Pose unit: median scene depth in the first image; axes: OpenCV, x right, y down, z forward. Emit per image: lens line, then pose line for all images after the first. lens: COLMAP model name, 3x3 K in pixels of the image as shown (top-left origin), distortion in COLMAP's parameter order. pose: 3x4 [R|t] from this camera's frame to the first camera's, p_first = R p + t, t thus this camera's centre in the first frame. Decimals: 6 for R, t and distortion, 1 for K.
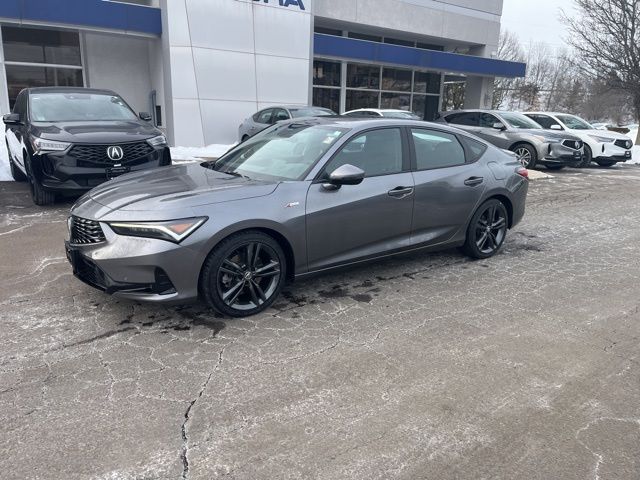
lens RADIAL K [[480.9, 0, 318.4], [0, 480.9, 241.2], [0, 0, 1]] dist [0.084056, -0.106917]
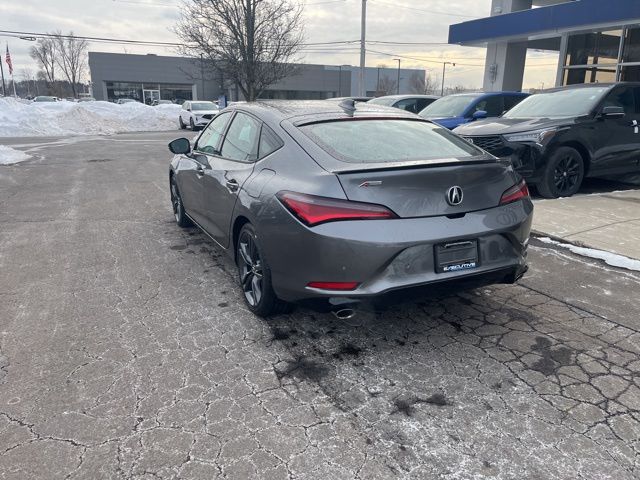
lens RADIAL K [[480.9, 0, 317.1], [0, 480.9, 241.2], [0, 0, 1]] dist [0.084056, -0.106917]
pose [[-0.172059, 0.241807, -0.954948, 1.152482], [-0.259726, 0.923968, 0.280759, -0.321887], [0.950230, 0.296332, -0.096173, 1.378847]]
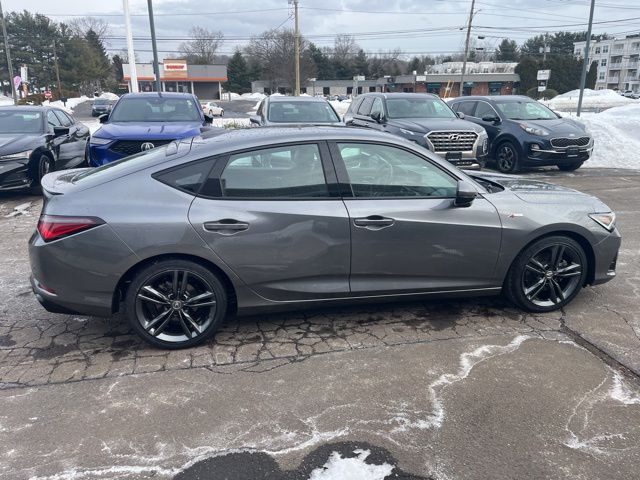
lens RADIAL K [[480.9, 0, 318.6], [0, 480.9, 242.2], [0, 0, 1]] dist [0.084056, -0.106917]
pose [[-0.915488, -0.135858, 0.378714, -0.308661], [0.084137, 0.855812, 0.510399, -0.590707], [-0.393450, 0.499128, -0.772055, 2.008966]]
